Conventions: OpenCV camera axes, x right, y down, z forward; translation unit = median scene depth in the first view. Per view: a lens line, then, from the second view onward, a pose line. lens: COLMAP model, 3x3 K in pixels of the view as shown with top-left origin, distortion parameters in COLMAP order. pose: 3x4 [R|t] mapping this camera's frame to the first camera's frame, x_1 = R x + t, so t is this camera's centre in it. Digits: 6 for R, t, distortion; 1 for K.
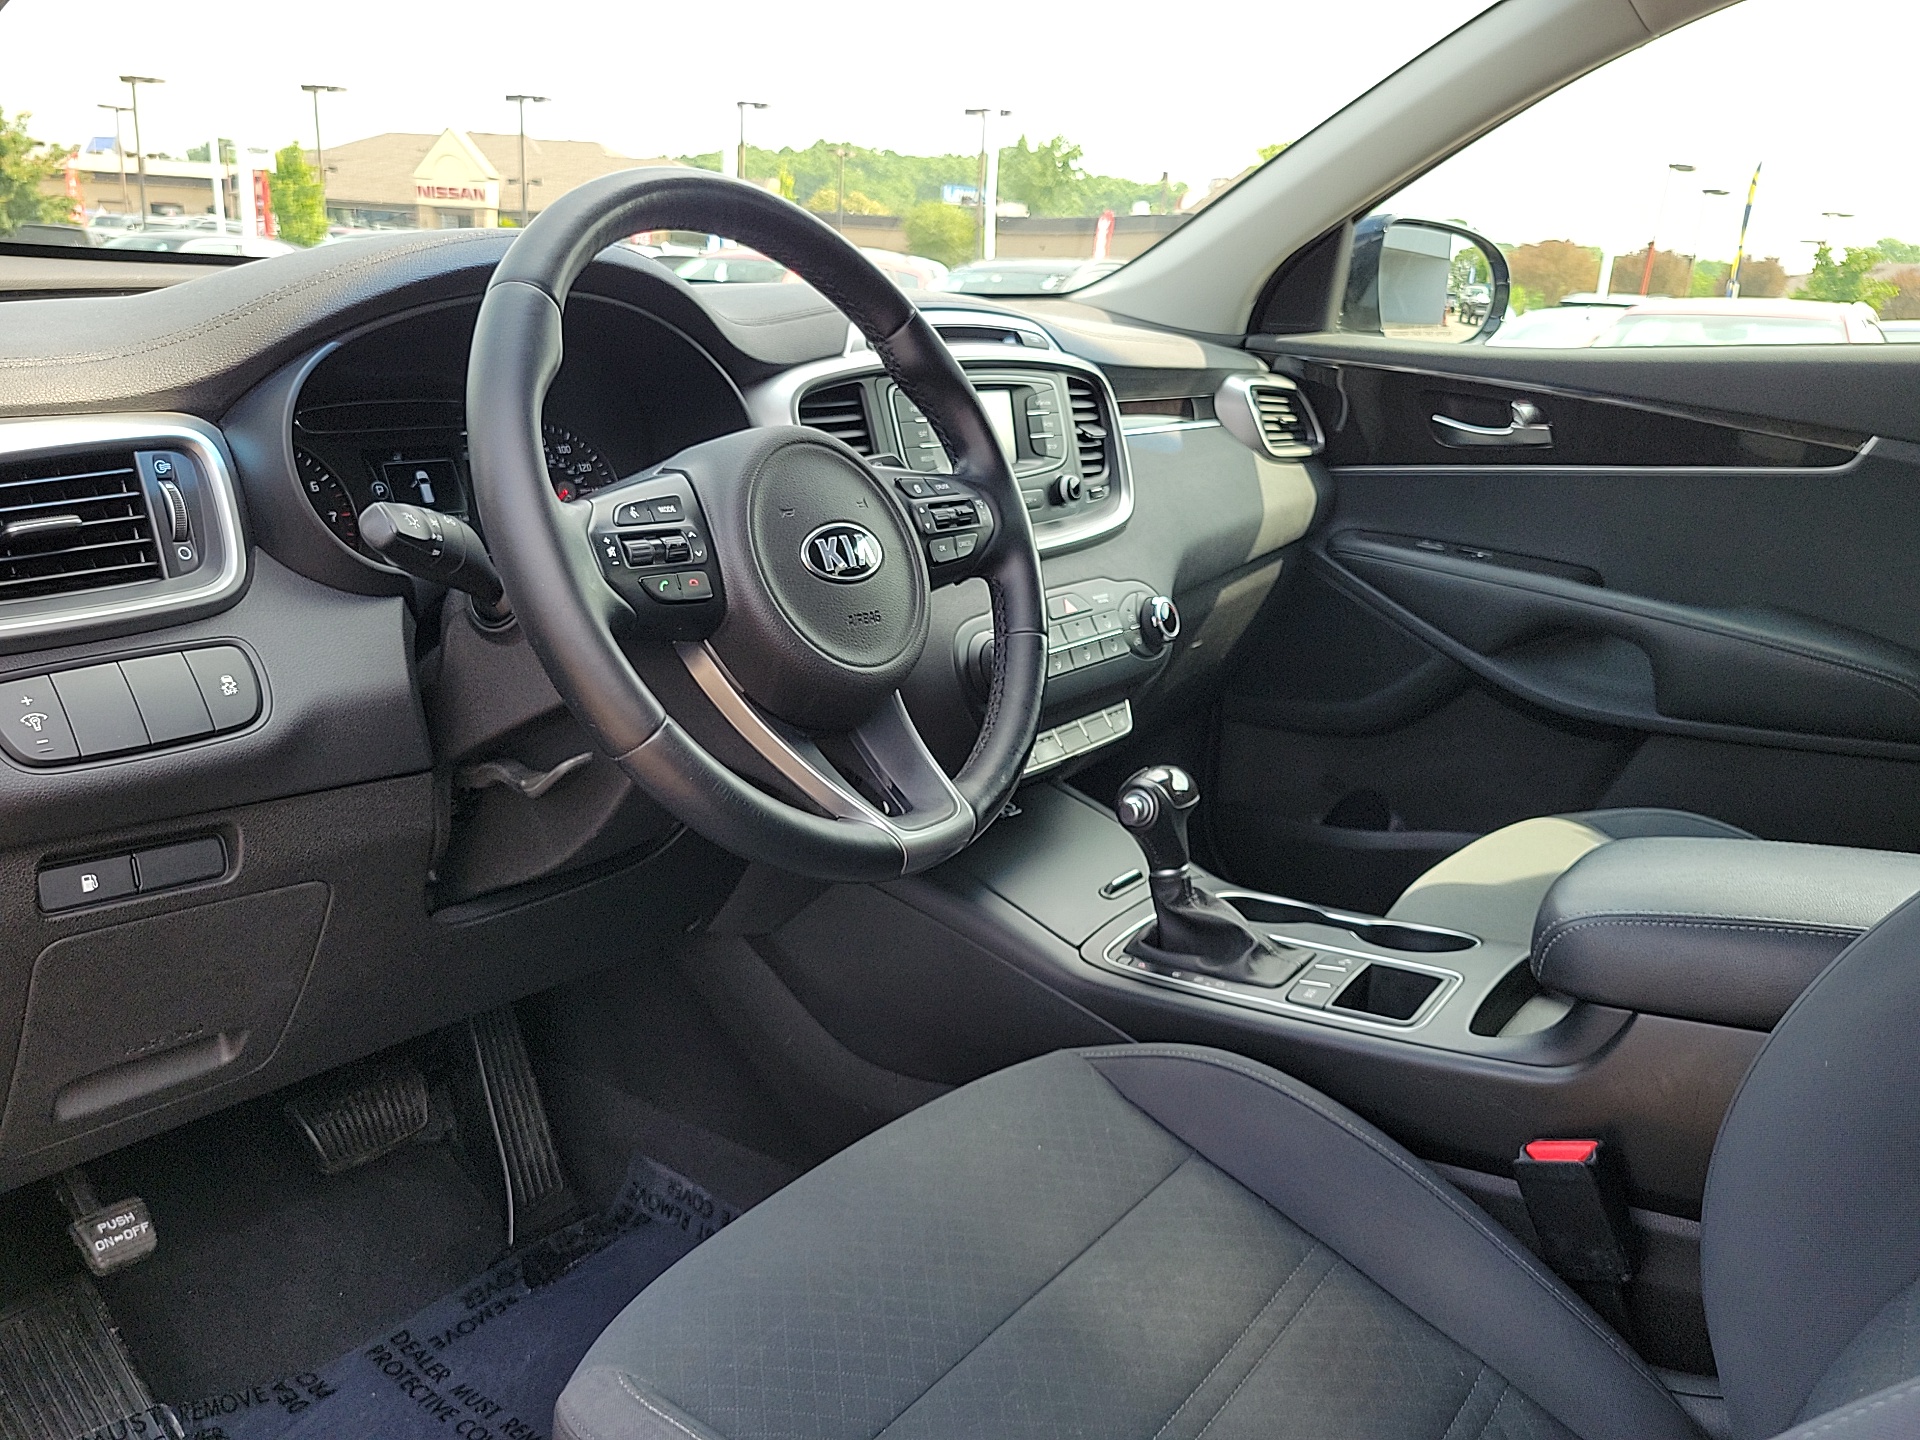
lens RADIAL K [[1519.7, 0, 943.0], [0, 1519.7, 745.9], [0, 0, 1]] dist [0.031768, -0.018747]
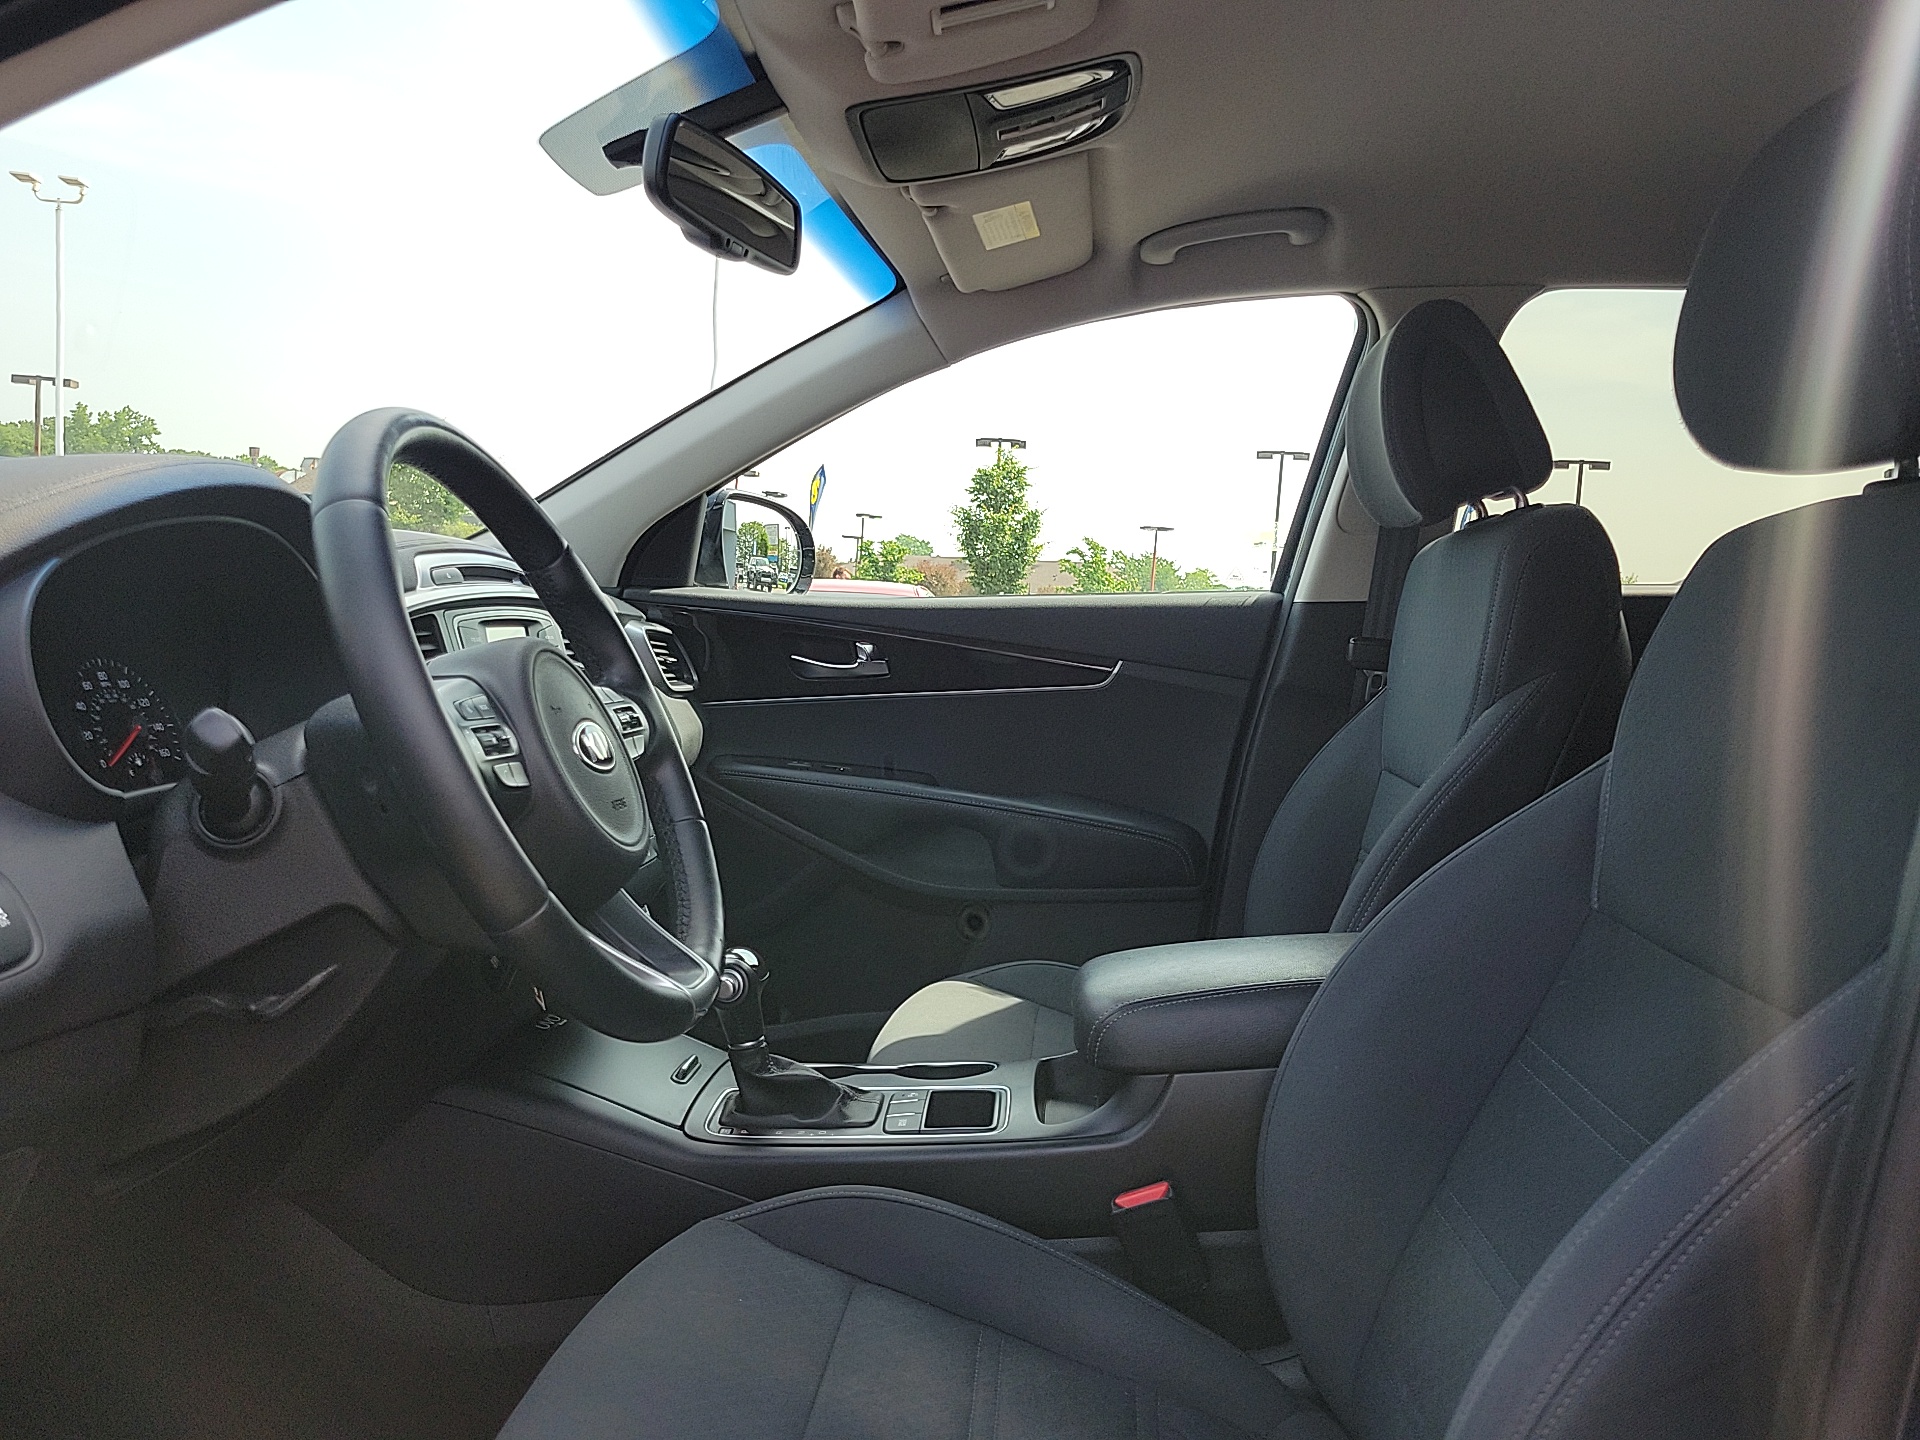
lens RADIAL K [[1497.6, 0, 921.4], [0, 1497.6, 715.9], [0, 0, 1]] dist [0.027248, 0.001443]
pose [[0.865228, -0.039594, 0.499813, -0.245000], [0.134188, 0.978797, -0.154756, 0.031277], [-0.483088, 0.200968, 0.852196, -0.030747]]
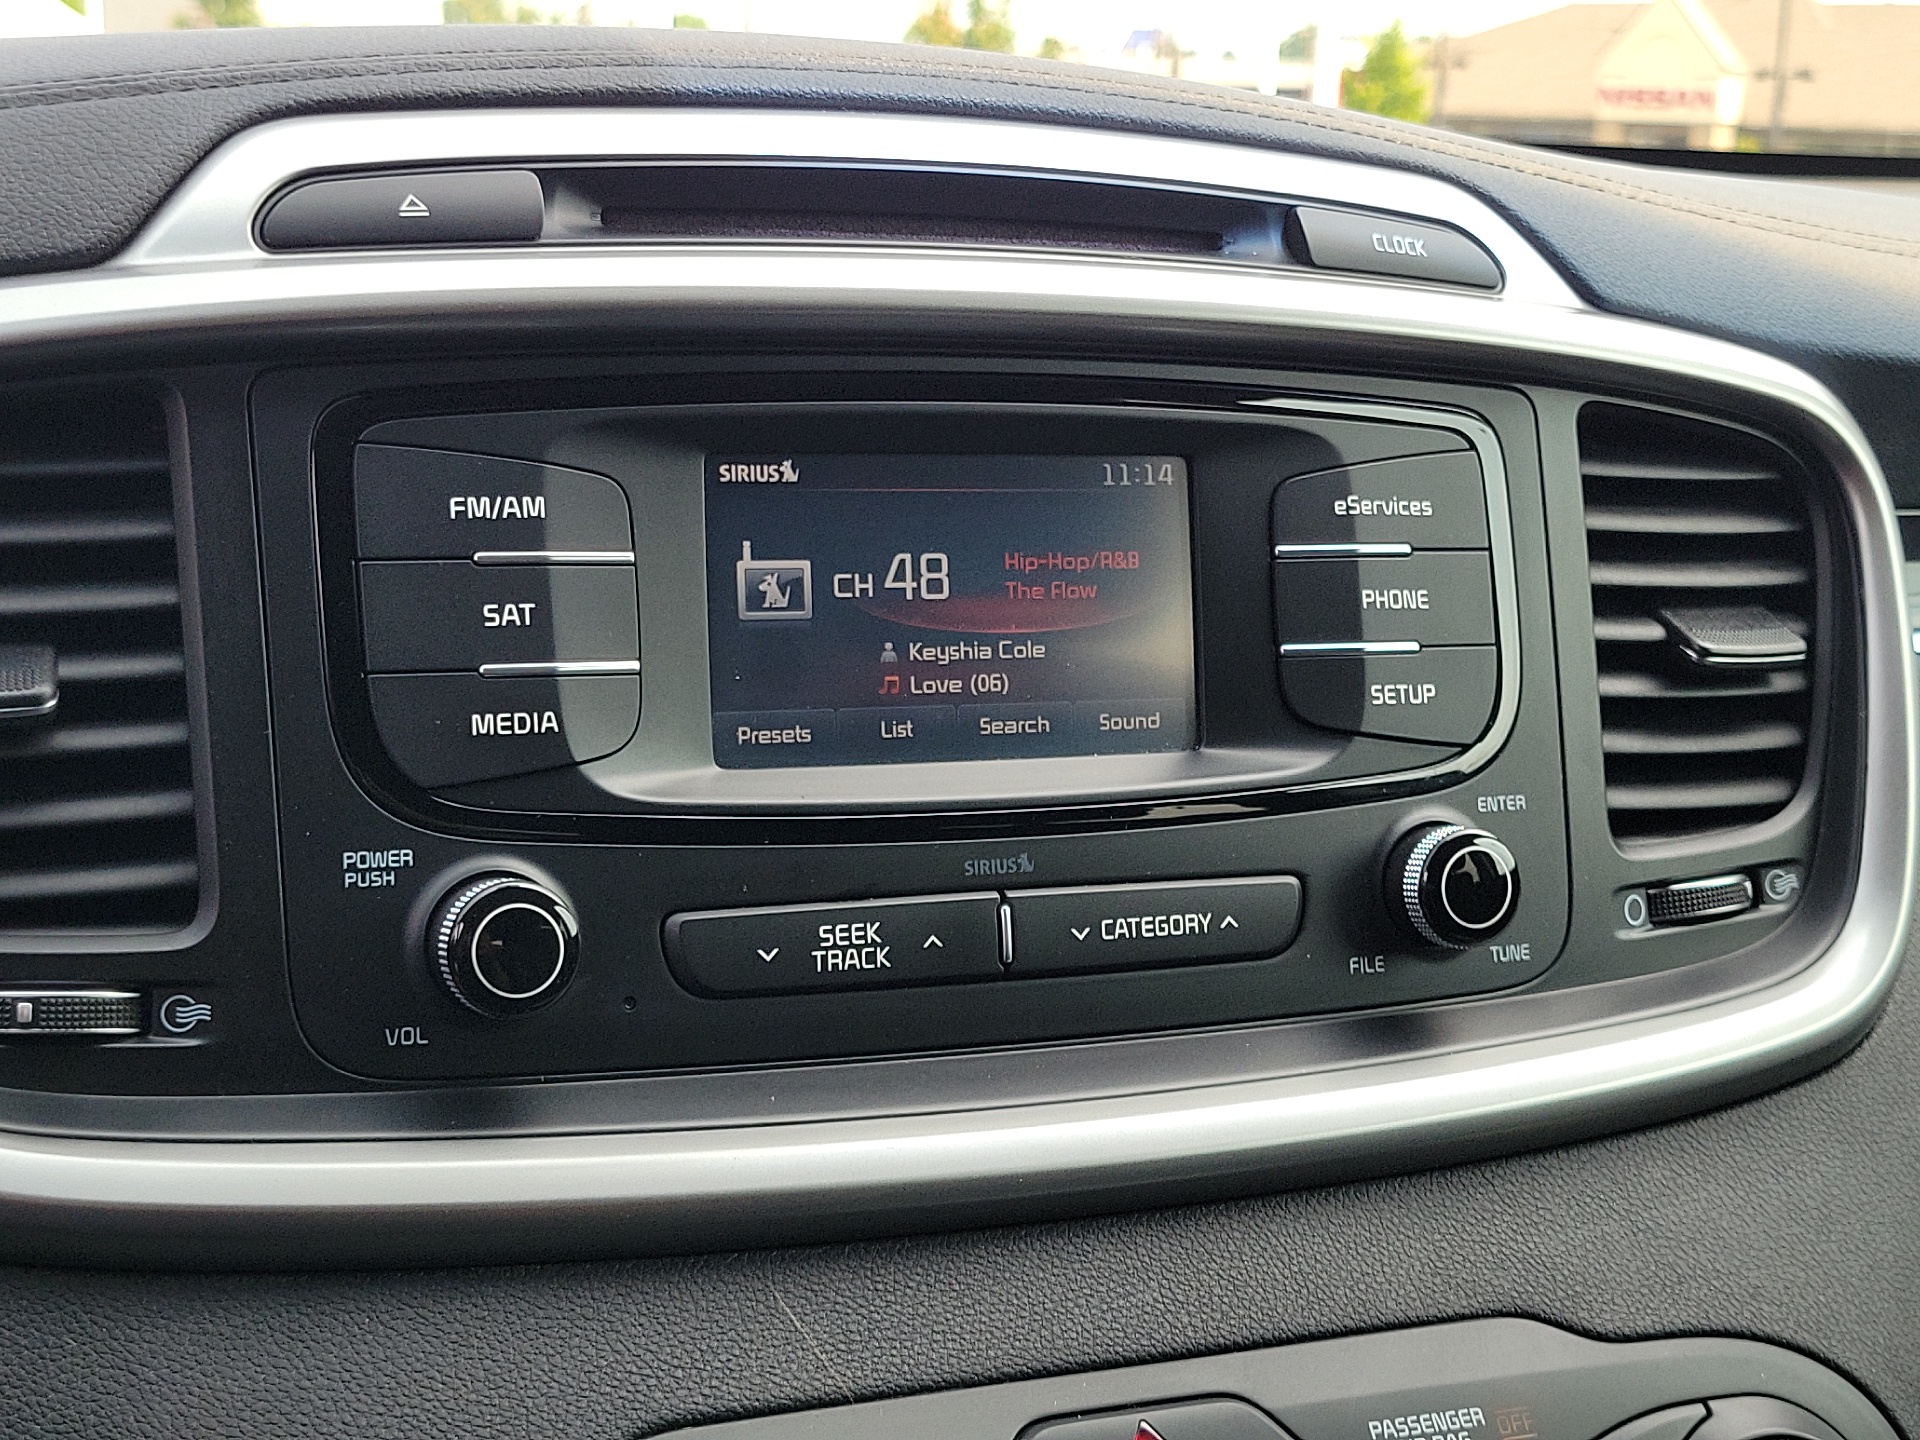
lens RADIAL K [[2876.6, 0, 934.8], [0, 2876.6, 717.6], [0, 0, 1]] dist [0.017111, 0.082282]
pose [[0.863412, 0.089453, -0.496506, 0.228104], [-0.152928, 0.984257, -0.088608, -0.144755], [0.480763, 0.152435, 0.863499, 0.592947]]
